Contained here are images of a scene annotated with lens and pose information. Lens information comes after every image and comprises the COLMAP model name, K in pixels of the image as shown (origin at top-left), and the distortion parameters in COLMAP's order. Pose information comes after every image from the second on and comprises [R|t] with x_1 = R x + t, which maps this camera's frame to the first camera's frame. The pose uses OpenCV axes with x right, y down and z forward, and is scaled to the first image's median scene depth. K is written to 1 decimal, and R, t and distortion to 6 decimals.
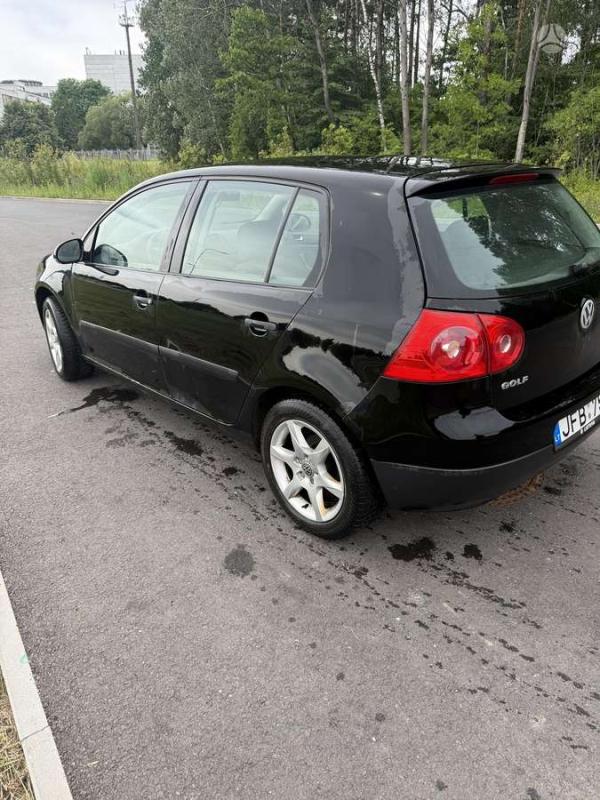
lens RADIAL K [[587.1, 0, 300.0], [0, 587.1, 400.0], [0, 0, 1]] dist [0.061010, -0.071860]
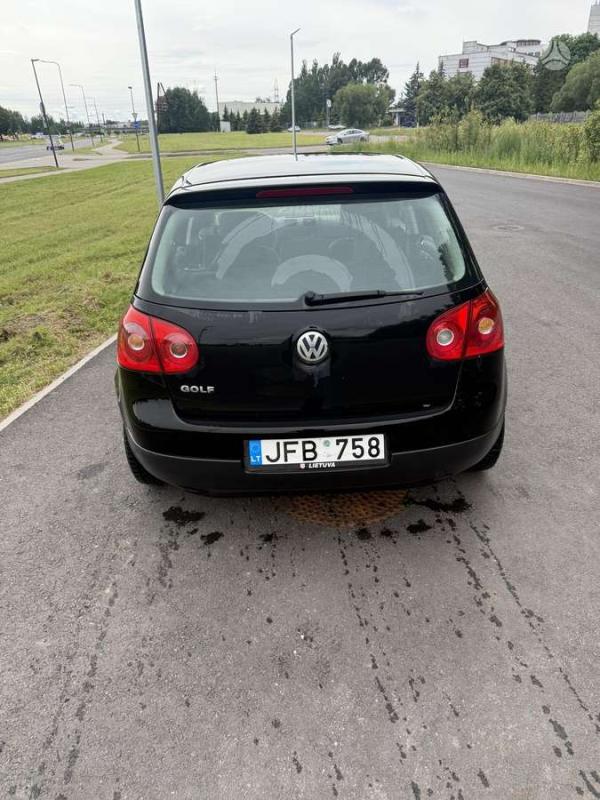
lens RADIAL K [[593.1, 0, 300.0], [0, 593.1, 400.0], [0, 0, 1]] dist [0.055753, -0.057657]
pose [[0.740623, 0.281278, -0.610214, 1.004976], [-0.248740, 0.958416, 0.139884, -0.178661], [0.624185, 0.048183, 0.779790, 0.236498]]
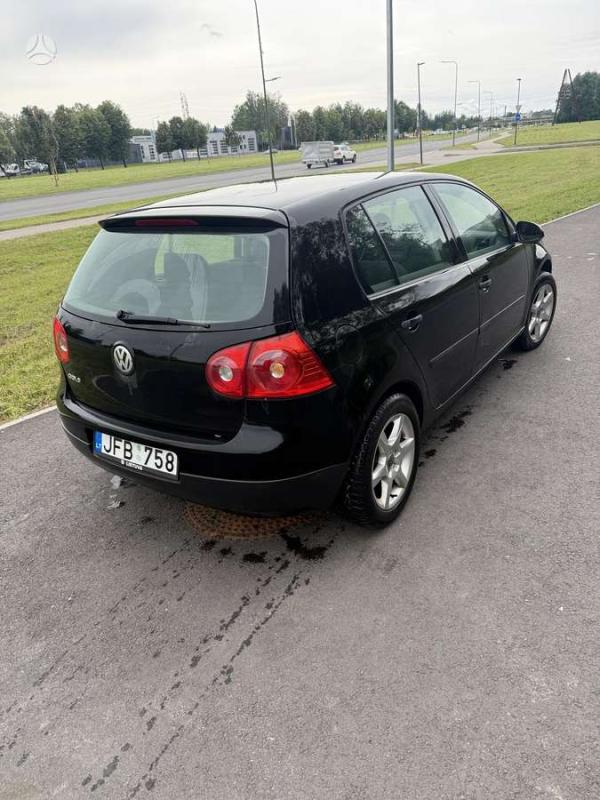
lens RADIAL K [[587.1, 0, 300.0], [0, 587.1, 400.0], [0, 0, 1]] dist [0.061010, -0.071860]
pose [[0.209855, 0.399129, -0.892557, 1.432866], [-0.313645, 0.892120, 0.325190, -0.492110], [0.926060, 0.211704, 0.312401, 0.916953]]
